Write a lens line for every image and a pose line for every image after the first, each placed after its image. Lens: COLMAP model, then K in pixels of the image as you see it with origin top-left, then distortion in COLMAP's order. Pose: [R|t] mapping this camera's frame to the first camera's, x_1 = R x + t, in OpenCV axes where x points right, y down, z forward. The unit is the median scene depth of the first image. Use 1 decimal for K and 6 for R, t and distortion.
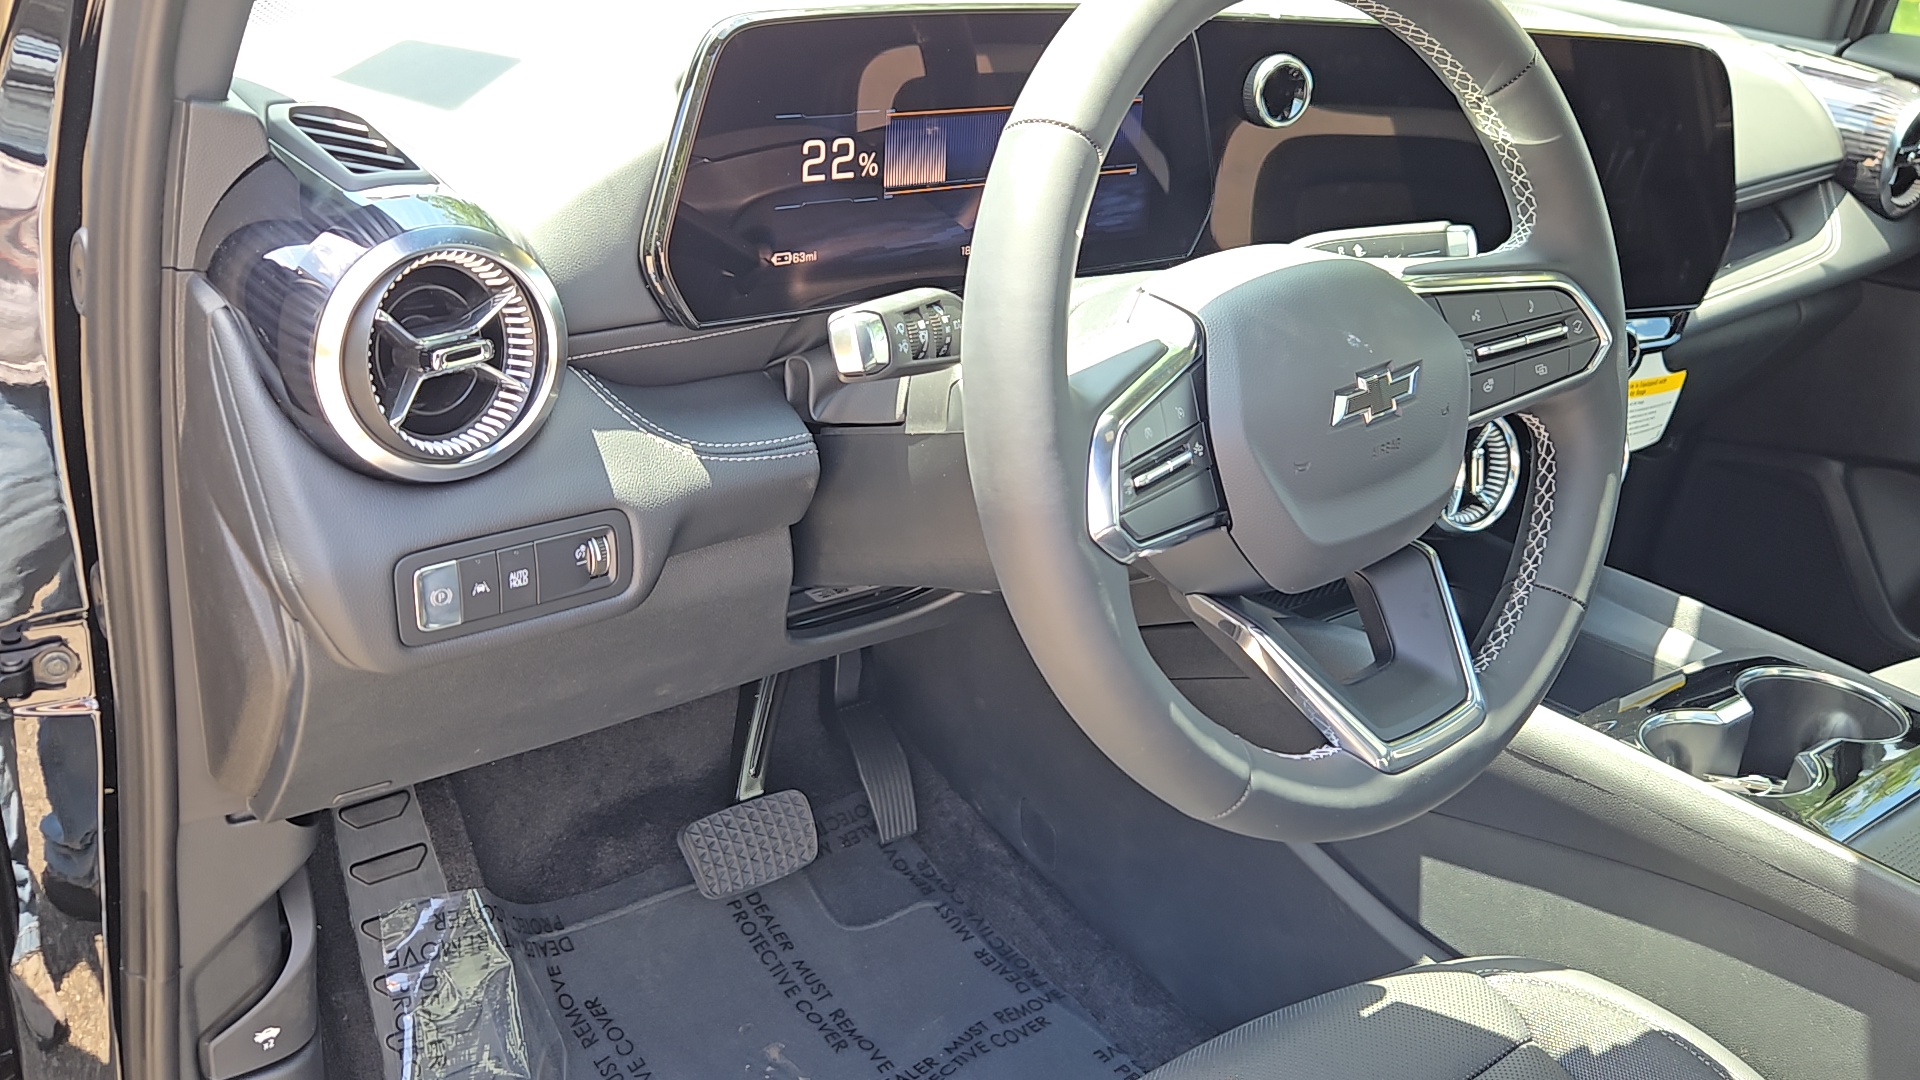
lens RADIAL K [[1614.7, 0, 954.4], [0, 1614.7, 535.6], [0, 0, 1]] dist [0.003164, -0.004356]
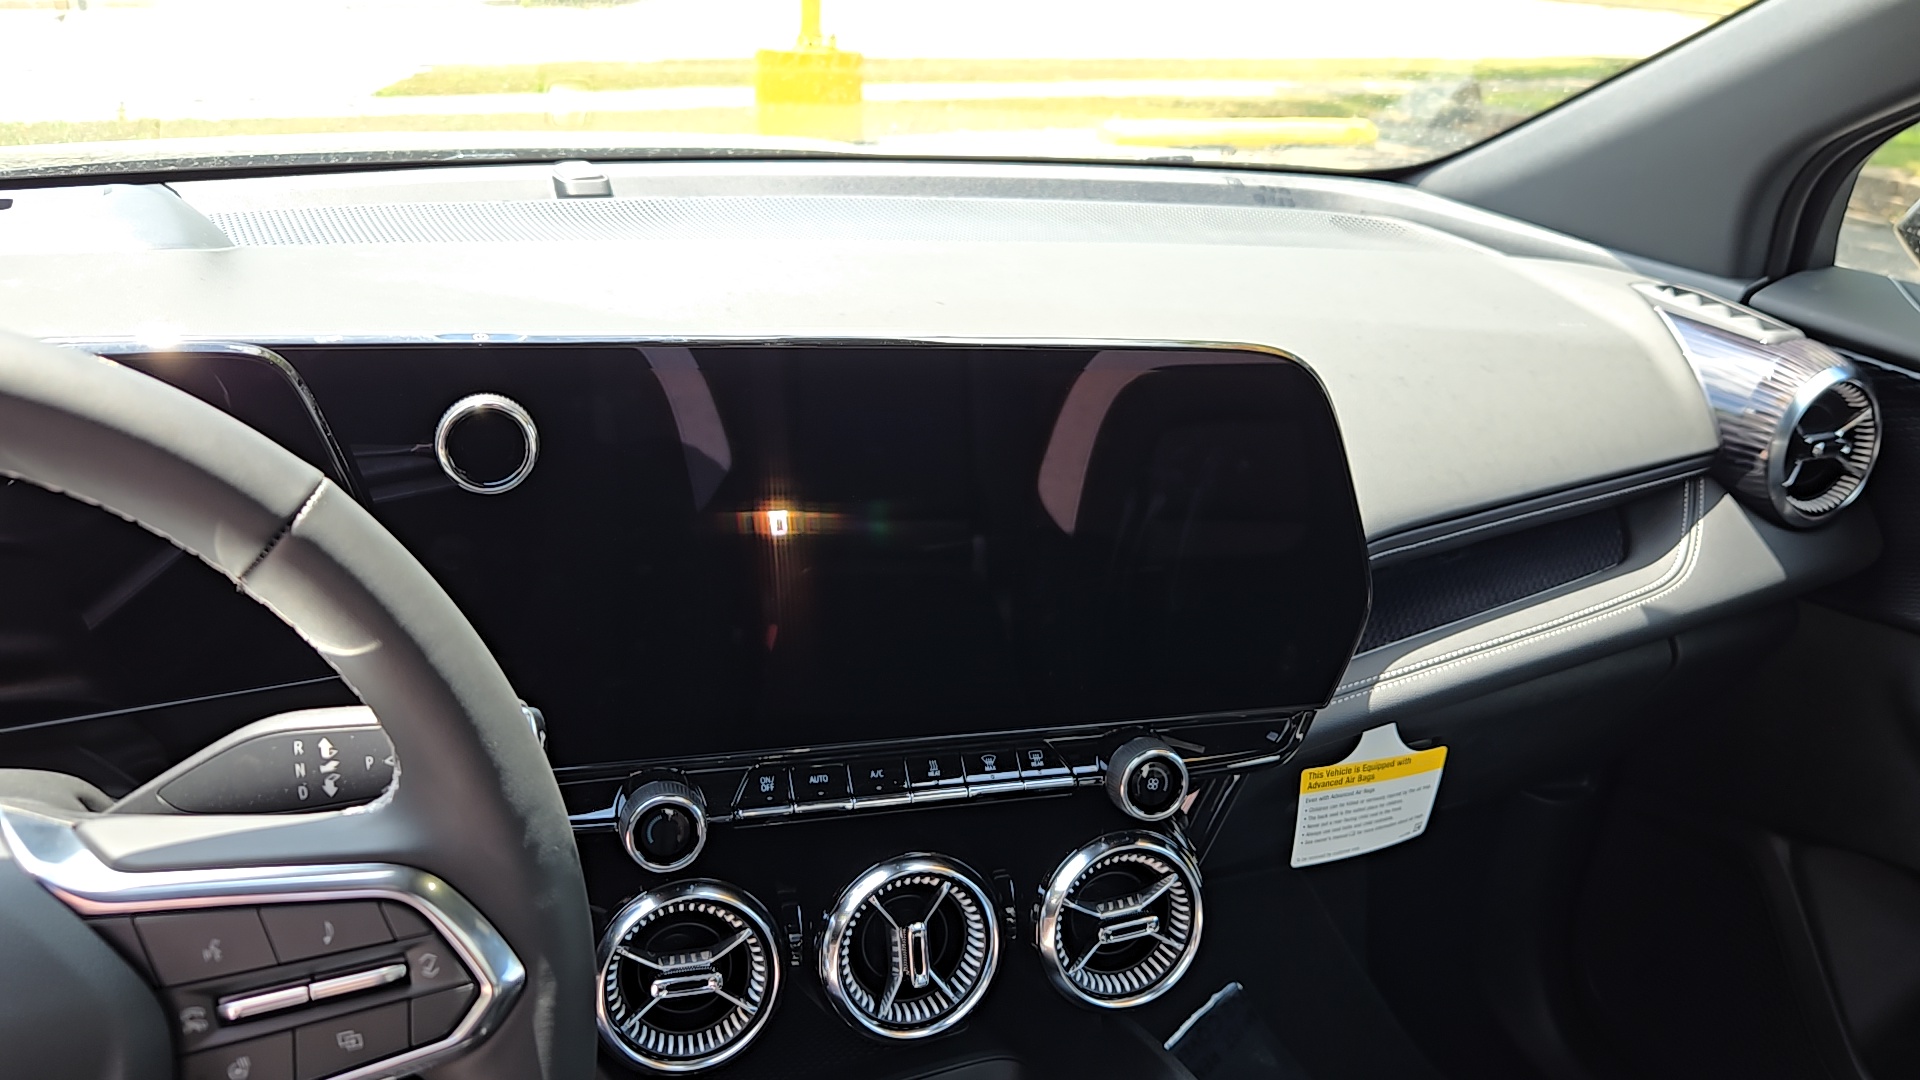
lens RADIAL K [[1614.7, 0, 952.2], [0, 1614.7, 536.6], [0, 0, 1]] dist [0.003164, -0.004356]
pose [[0.984073, 0.030643, -0.175103, 0.571499], [-0.043880, 0.996422, -0.072229, -0.212805], [0.172264, 0.078762, 0.981897, 0.387877]]
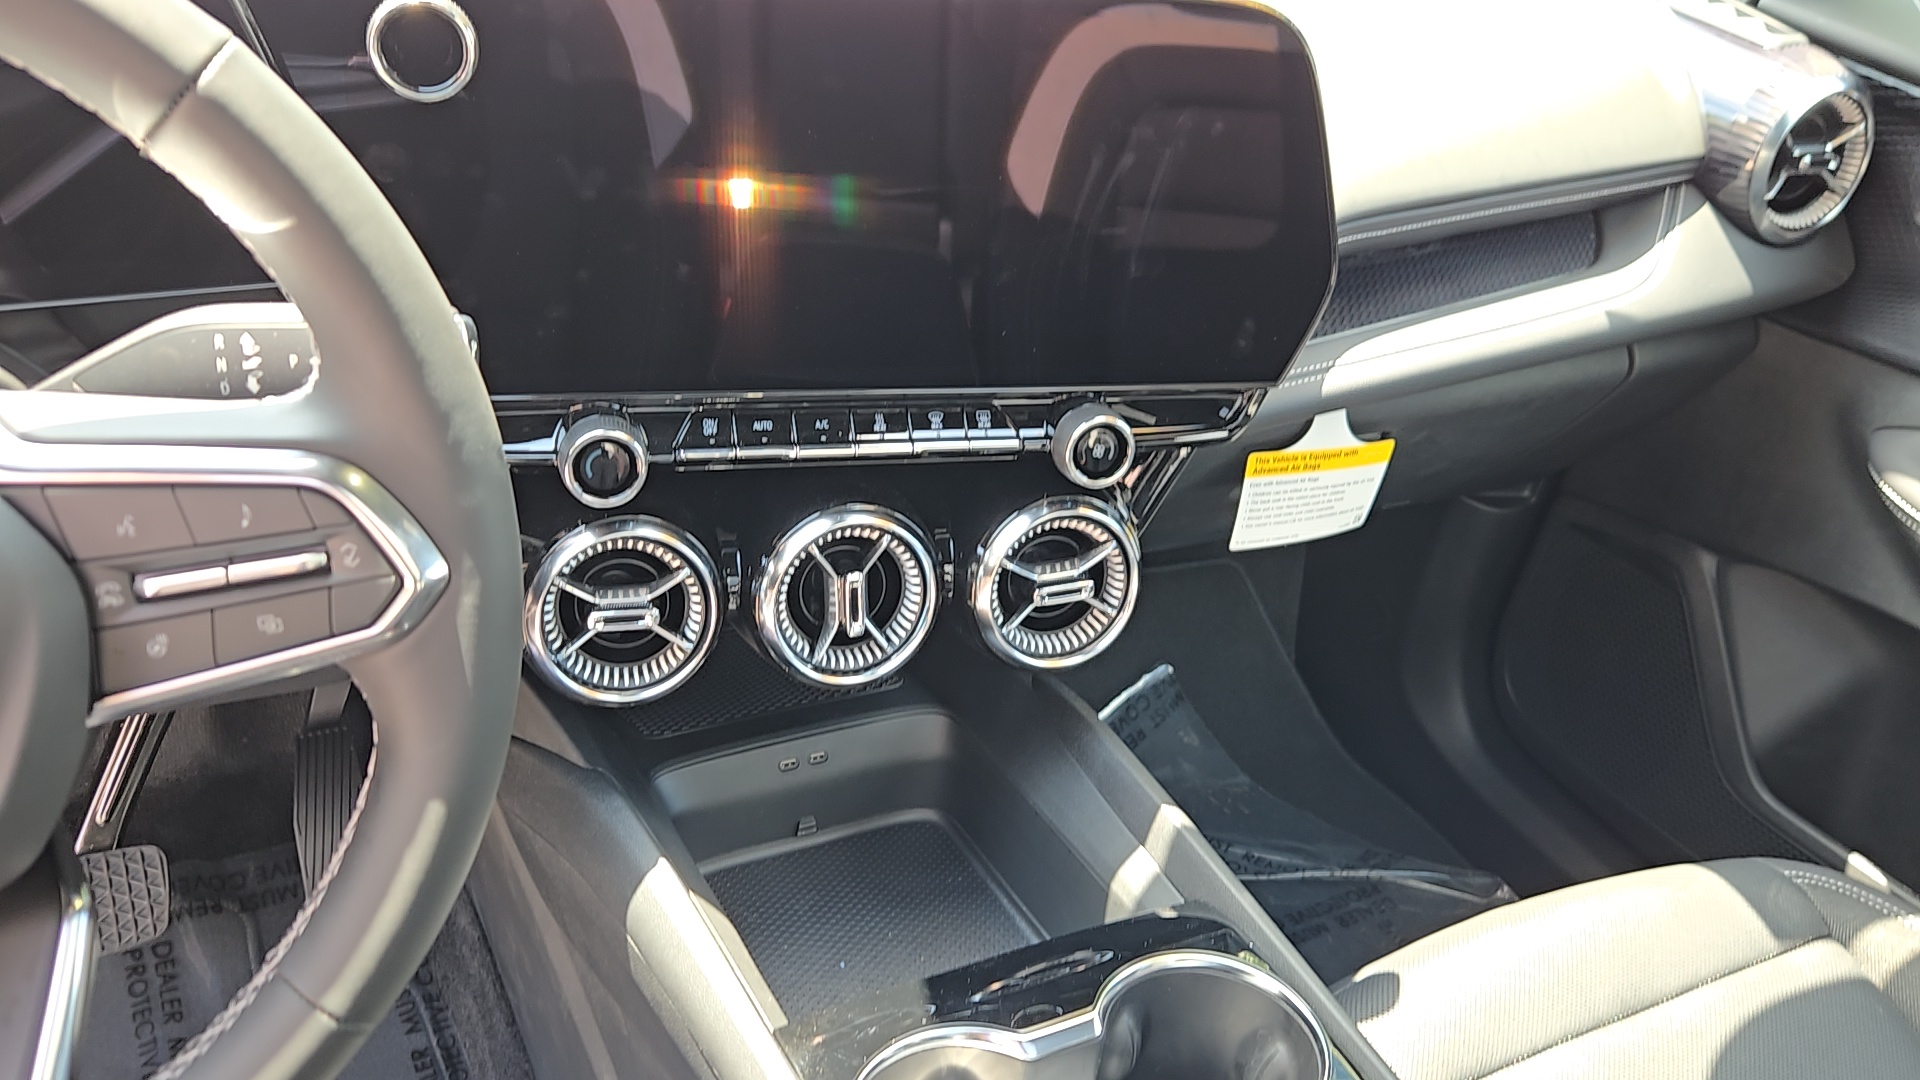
lens RADIAL K [[1614.7, 0, 956.4], [0, 1614.7, 535.7], [0, 0, 1]] dist [0.003164, -0.004356]
pose [[0.983818, 0.117346, -0.135396, 0.577404], [-0.102921, 0.988694, 0.109045, -0.188761], [0.146662, -0.093346, 0.984773, 0.402178]]
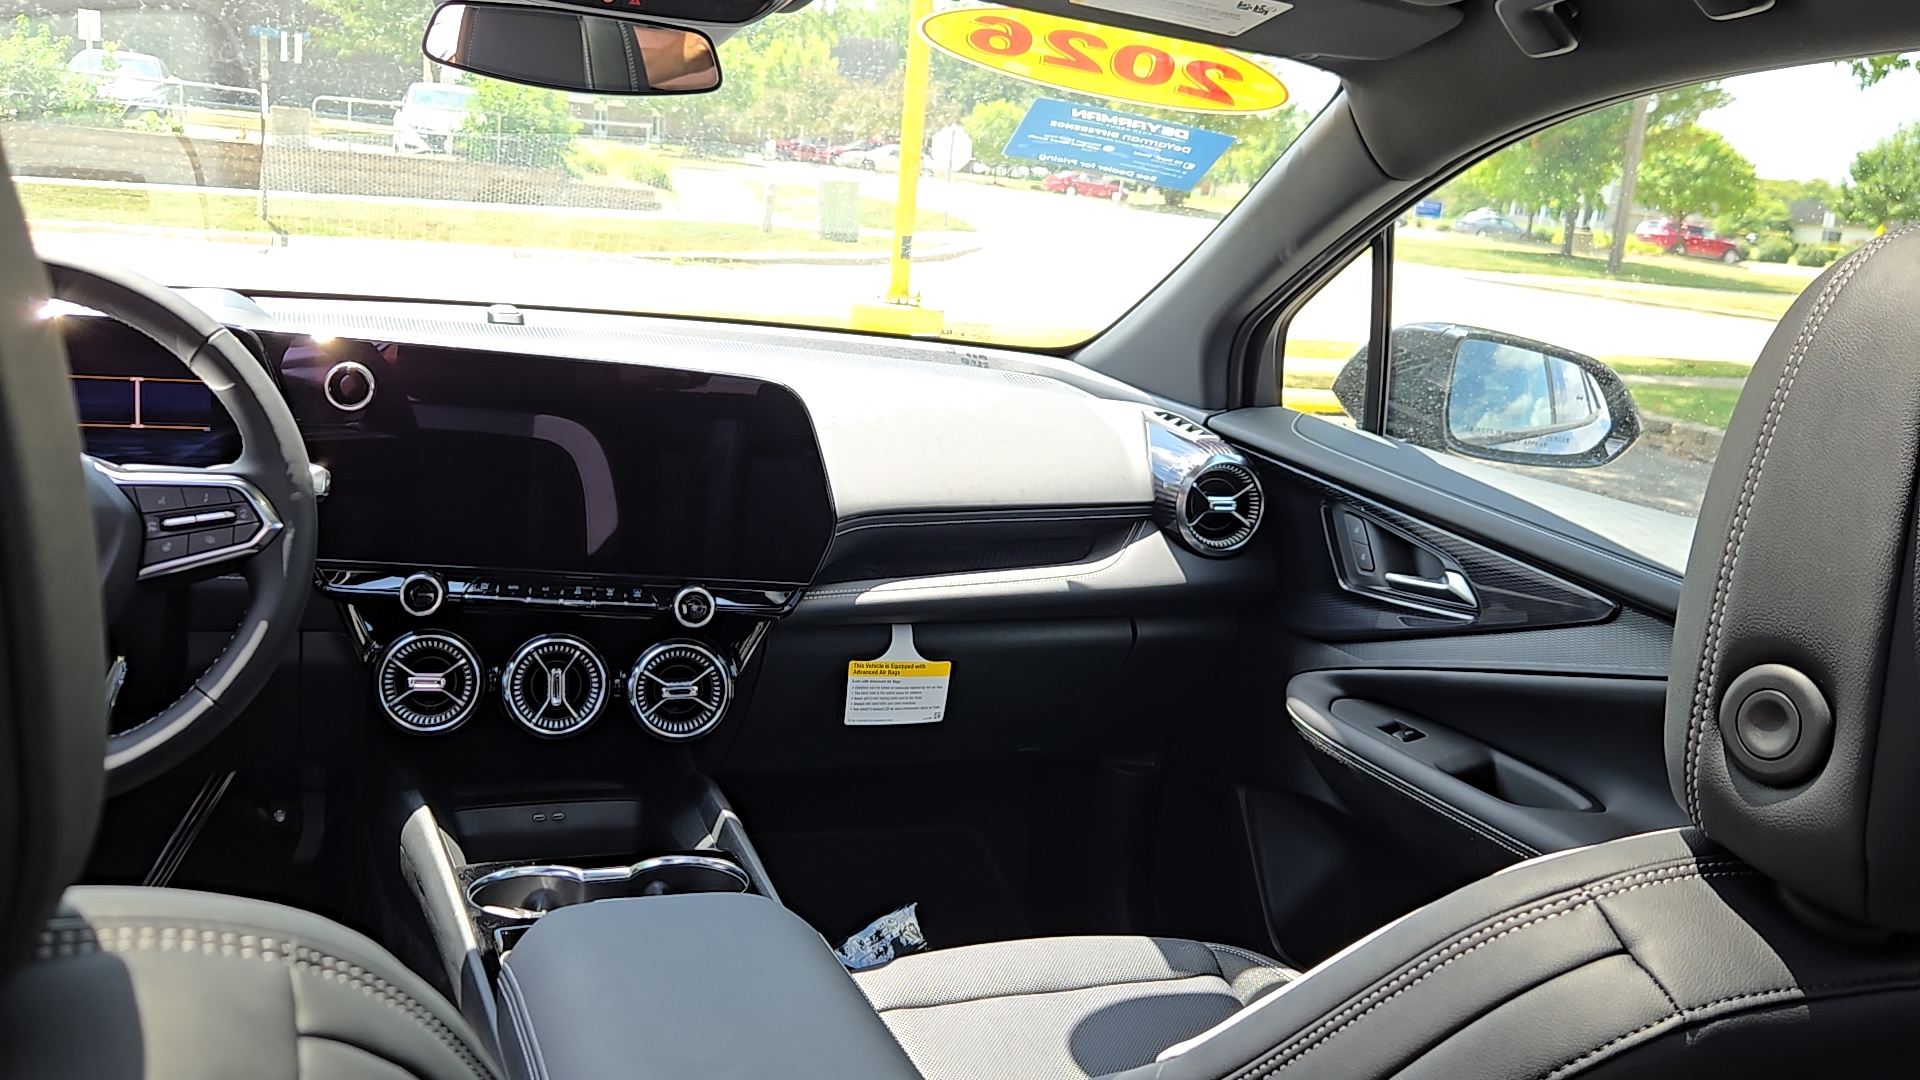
lens RADIAL K [[1614.7, 0, 959.7], [0, 1614.7, 537.4], [0, 0, 1]] dist [0.003164, -0.004356]
pose [[0.965648, 0.061509, -0.252469, 1.195671], [-0.121814, 0.965364, -0.230724, 0.129912], [0.229533, 0.253552, 0.939695, -0.203163]]
